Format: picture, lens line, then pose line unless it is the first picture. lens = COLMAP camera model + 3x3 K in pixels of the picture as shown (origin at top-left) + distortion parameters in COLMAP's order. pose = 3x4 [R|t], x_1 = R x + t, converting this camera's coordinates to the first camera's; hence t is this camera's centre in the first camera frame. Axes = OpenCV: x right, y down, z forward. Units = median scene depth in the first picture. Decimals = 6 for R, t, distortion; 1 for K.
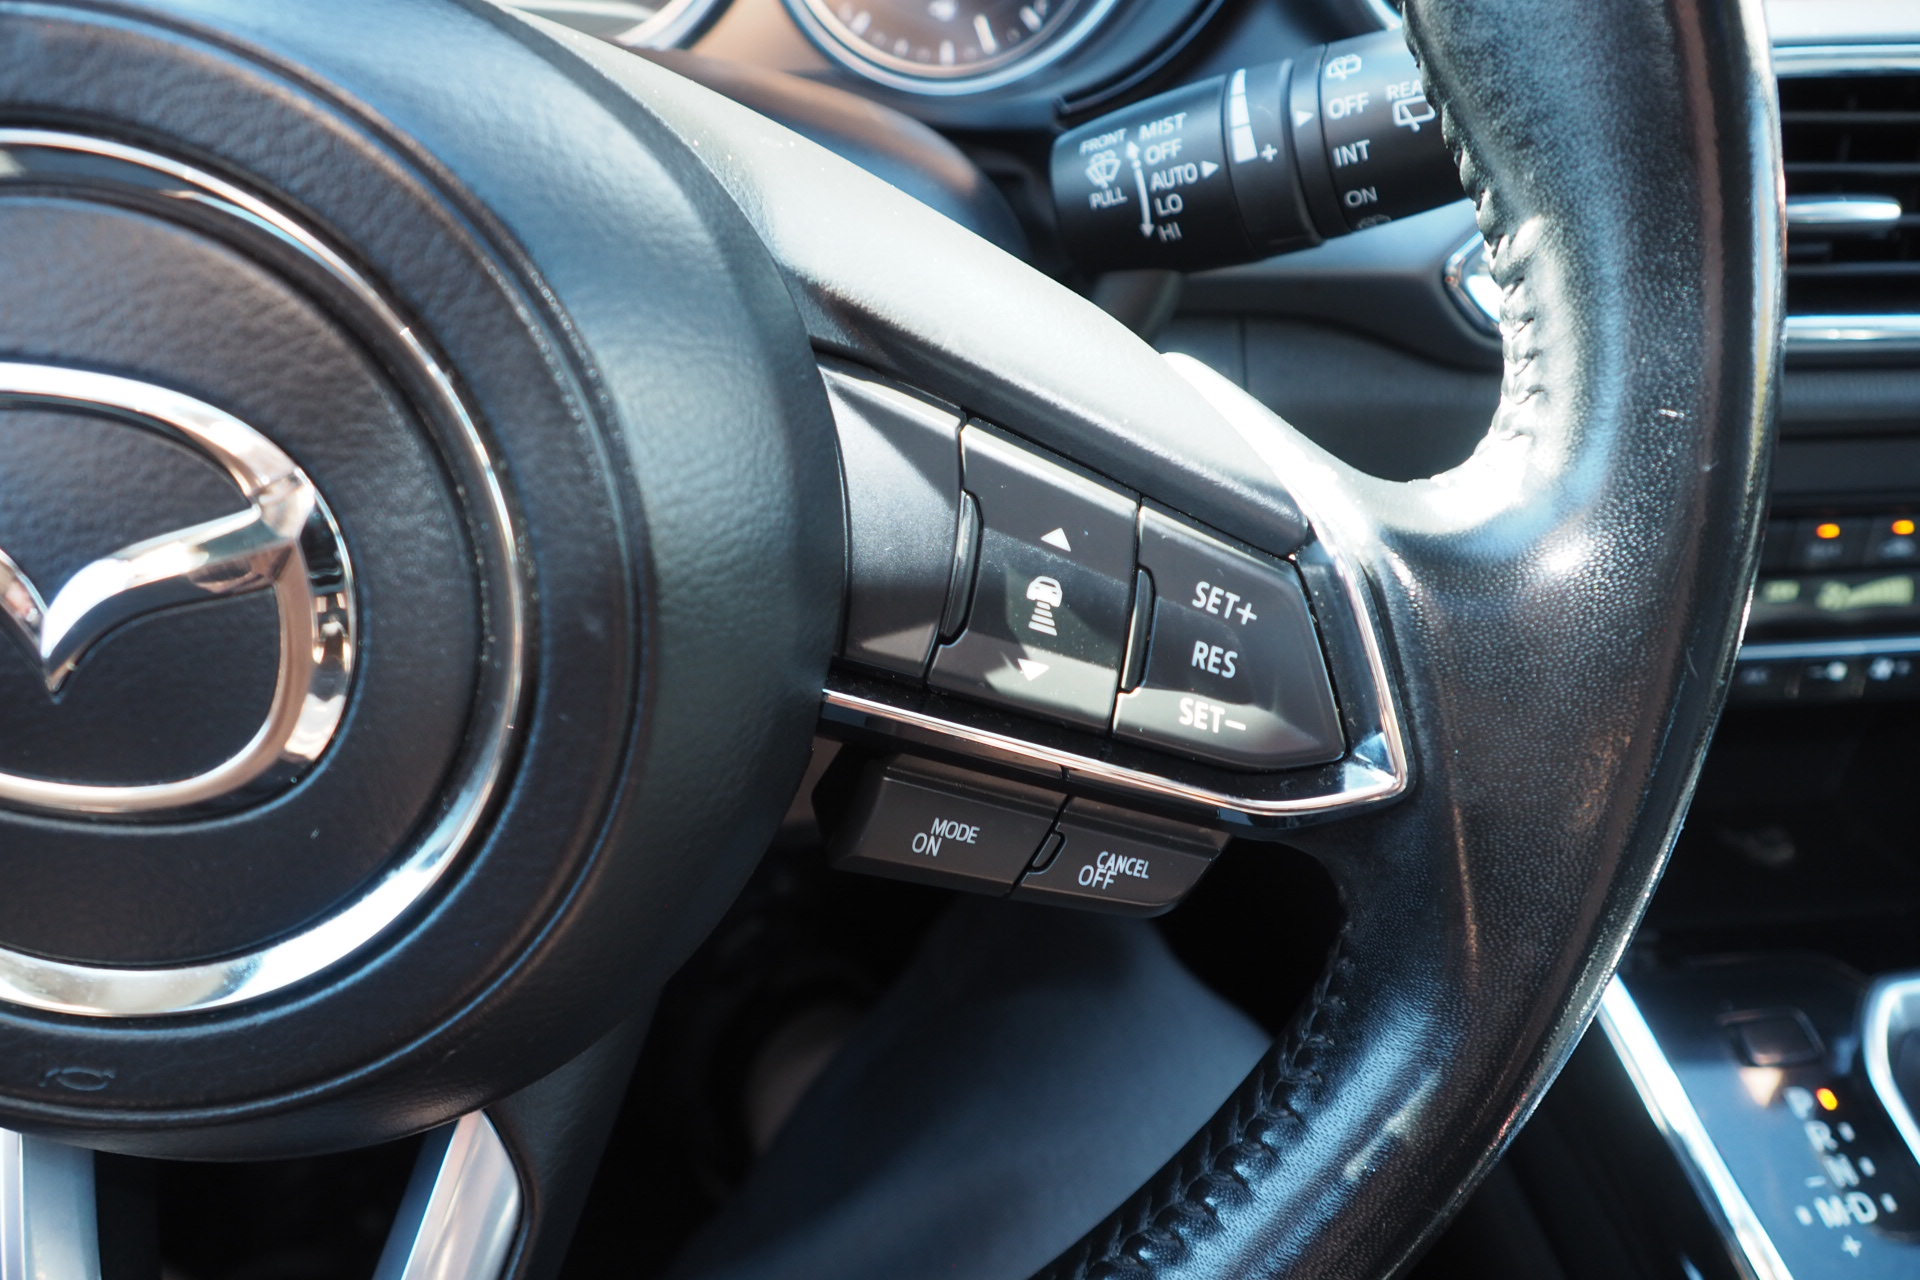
lens RADIAL K [[1336.7, 0, 952.4], [0, 1336.7, 631.3], [0, 0, 1]] dist [-0.038831, -0.000152]
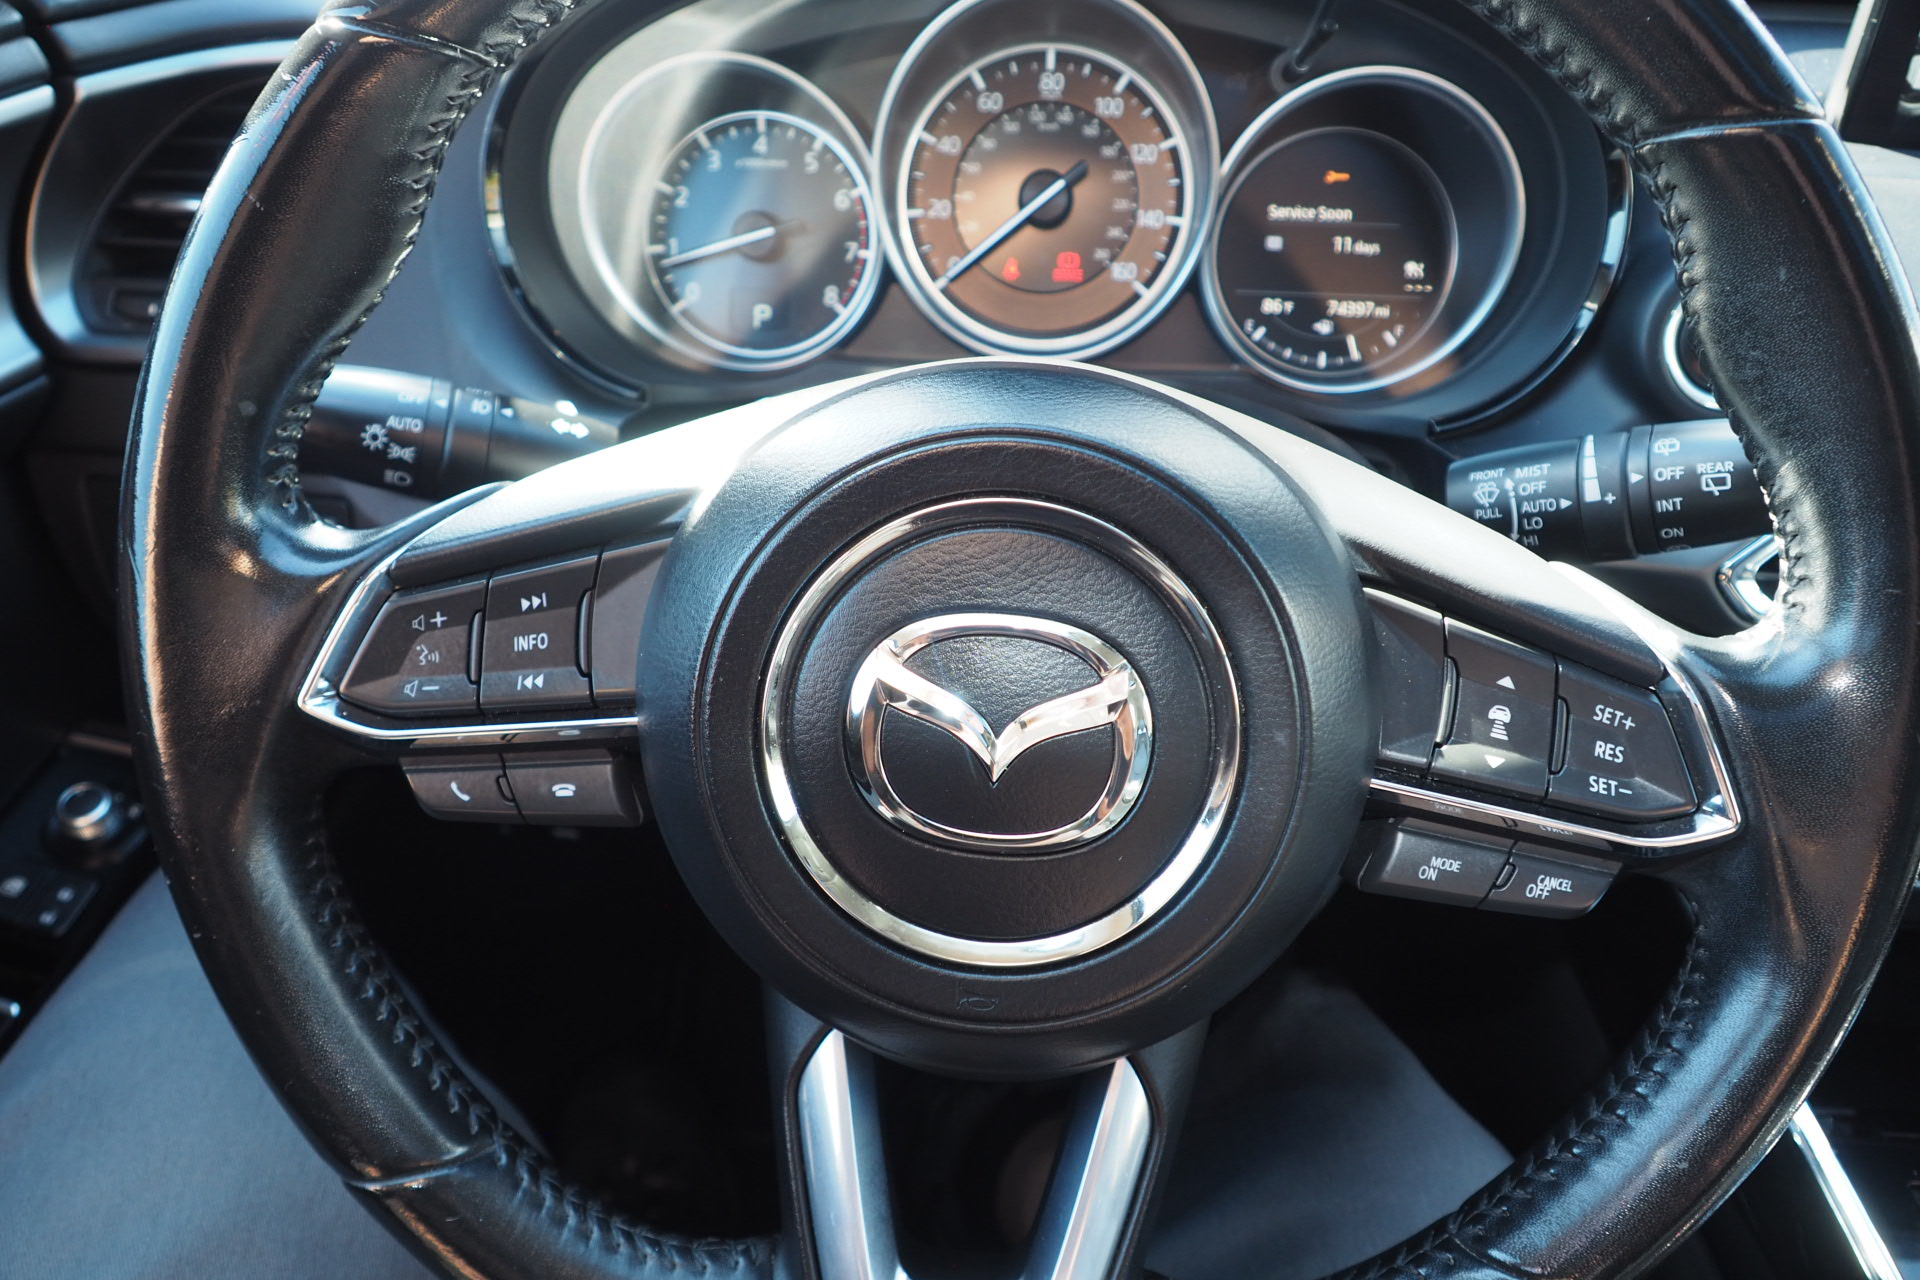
lens RADIAL K [[1336.7, 0, 952.4], [0, 1336.7, 631.3], [0, 0, 1]] dist [-0.038831, -0.000152]
pose [[0.988911, -0.041287, -0.142653, -0.348270], [0.025385, 0.993435, -0.111550, 0.033415], [0.146322, 0.106692, 0.983467, -0.702205]]
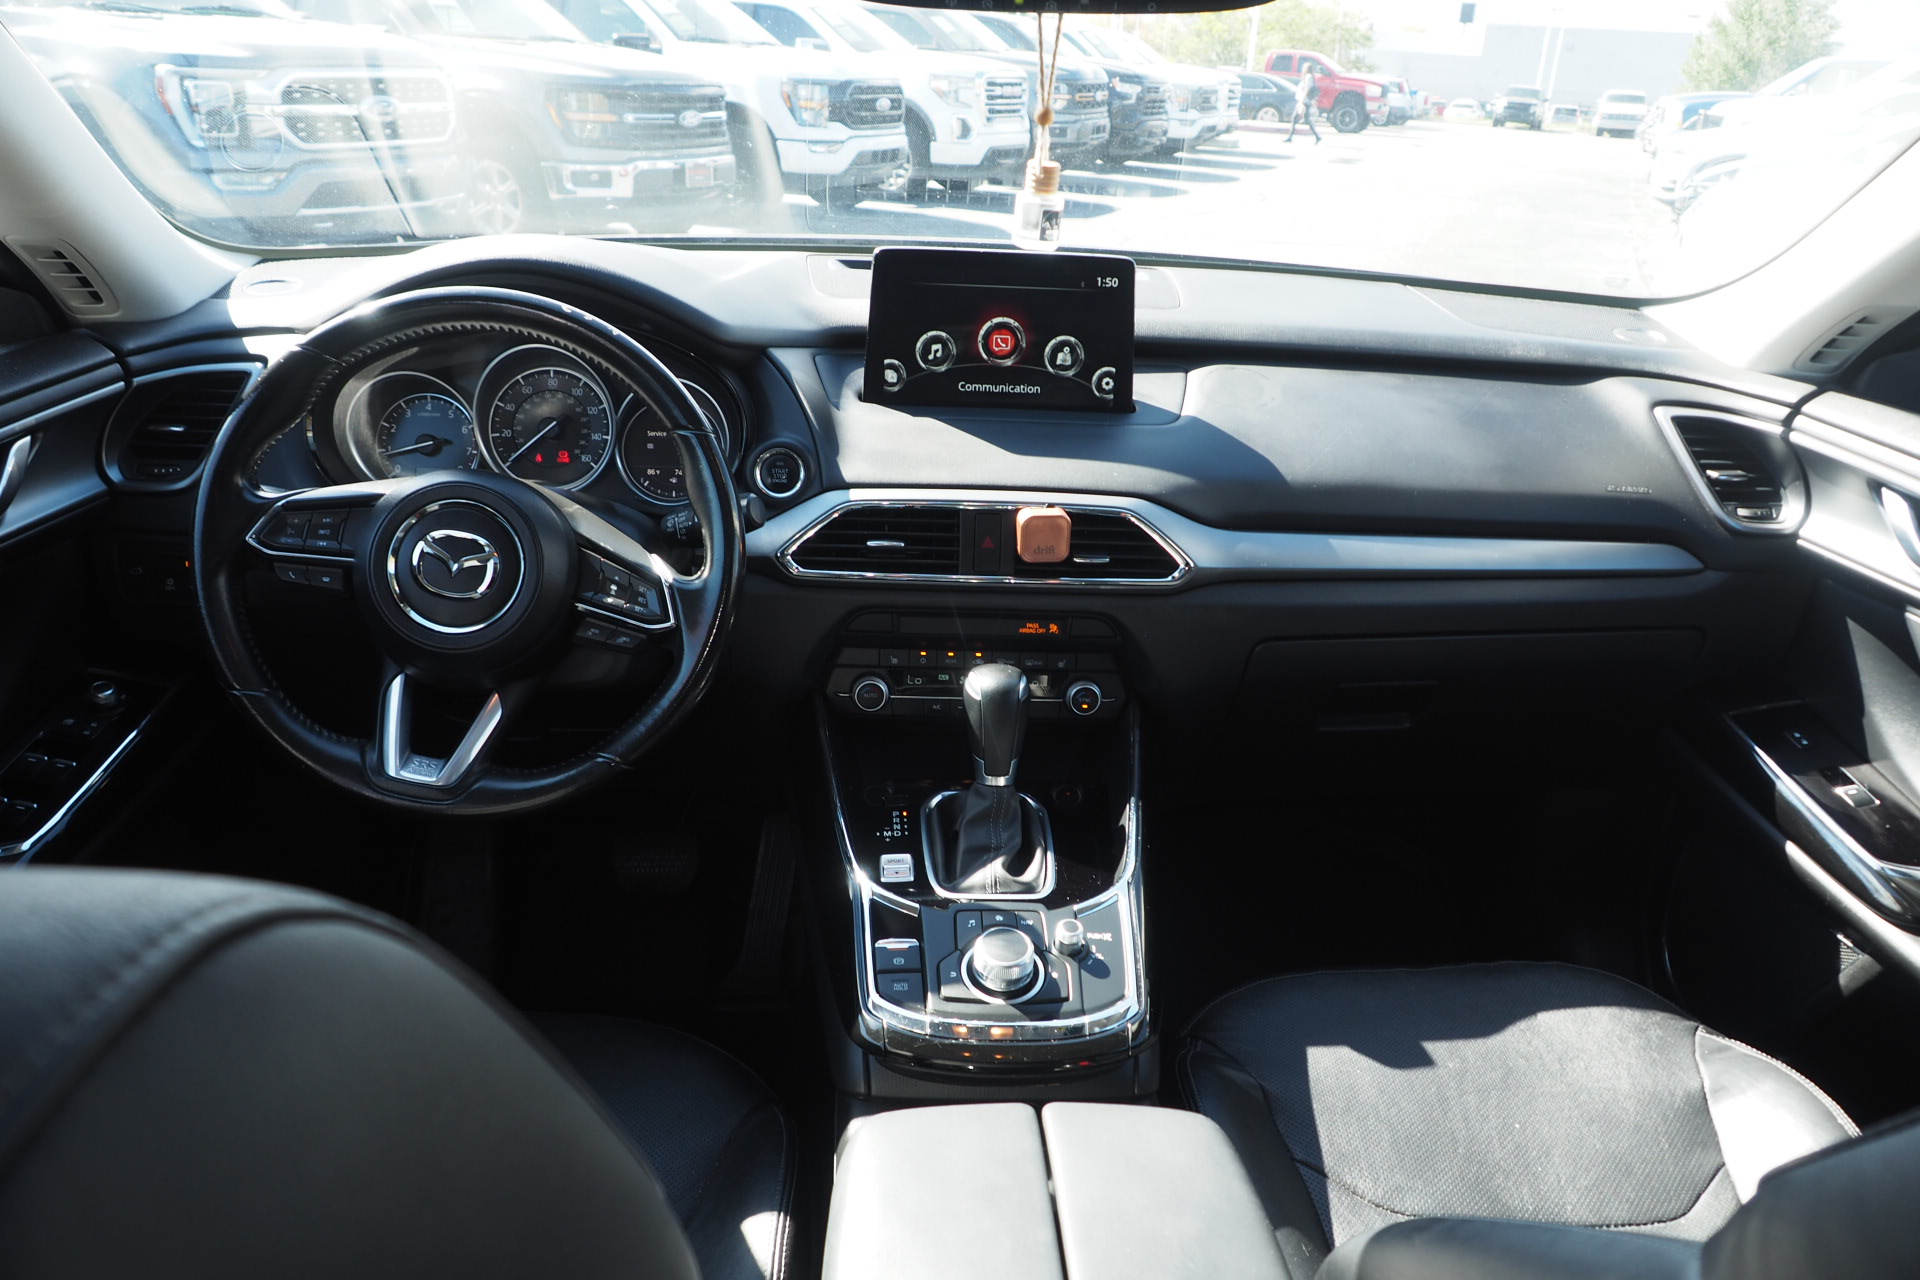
lens RADIAL K [[1373.8, 0, 921.9], [0, 1373.8, 635.2], [0, 0, 1]] dist [-0.024432, -0.004259]
pose [[0.998609, 0.050529, -0.015042, 1.411878], [-0.052718, 0.954442, -0.293704, 1.727301], [-0.000483, 0.294089, 0.955778, -4.295185]]
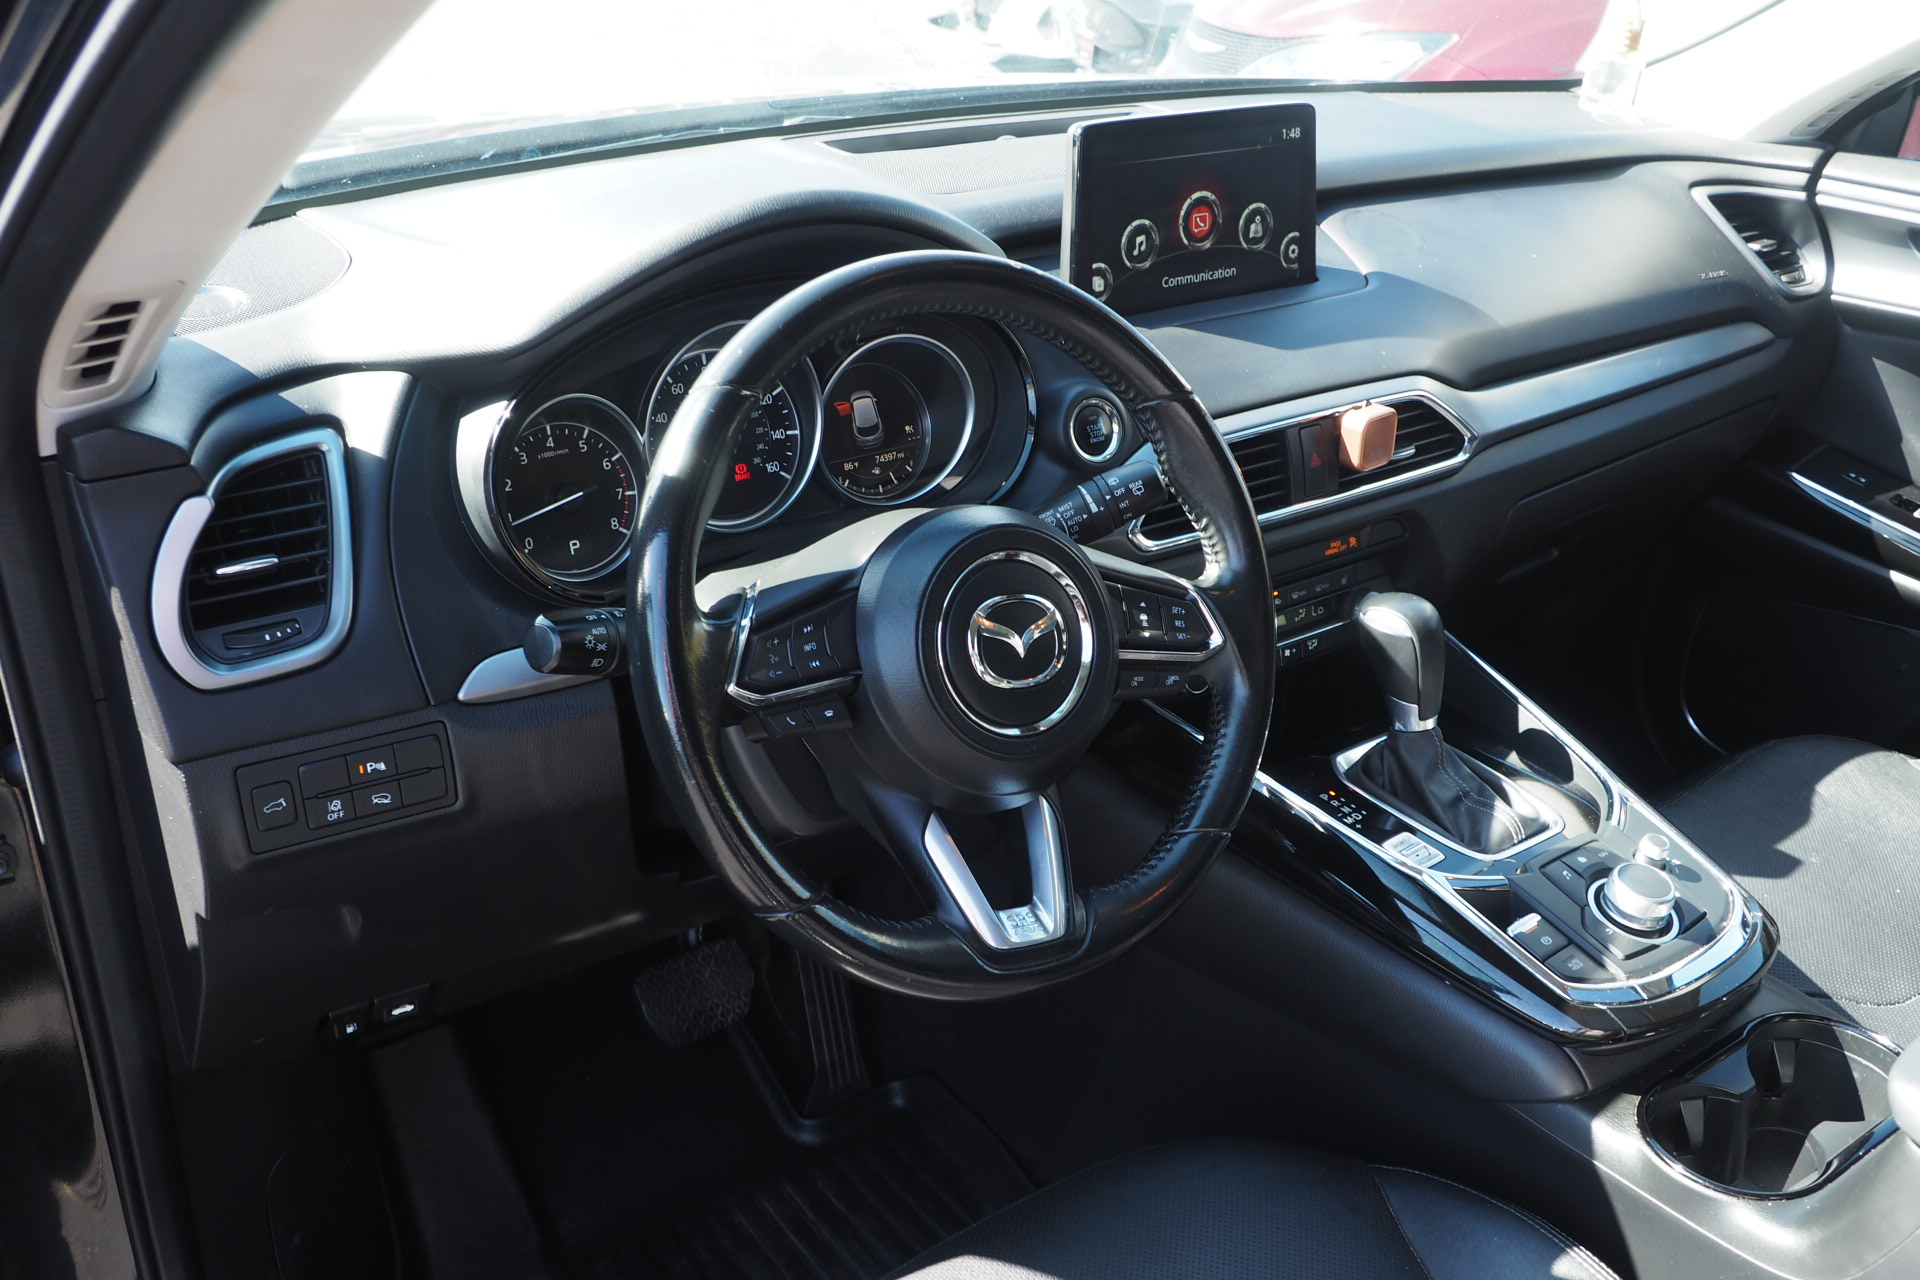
lens RADIAL K [[1686.7, 0, 960.0], [0, 1686.7, 640.0], [0, 0, 1]] dist [-0.008737, -0.007169]
pose [[0.855003, -0.215797, 0.471594, -2.906351], [0.321250, 0.934234, -0.154933, 0.668523], [-0.407146, 0.283968, 0.868098, -3.325842]]
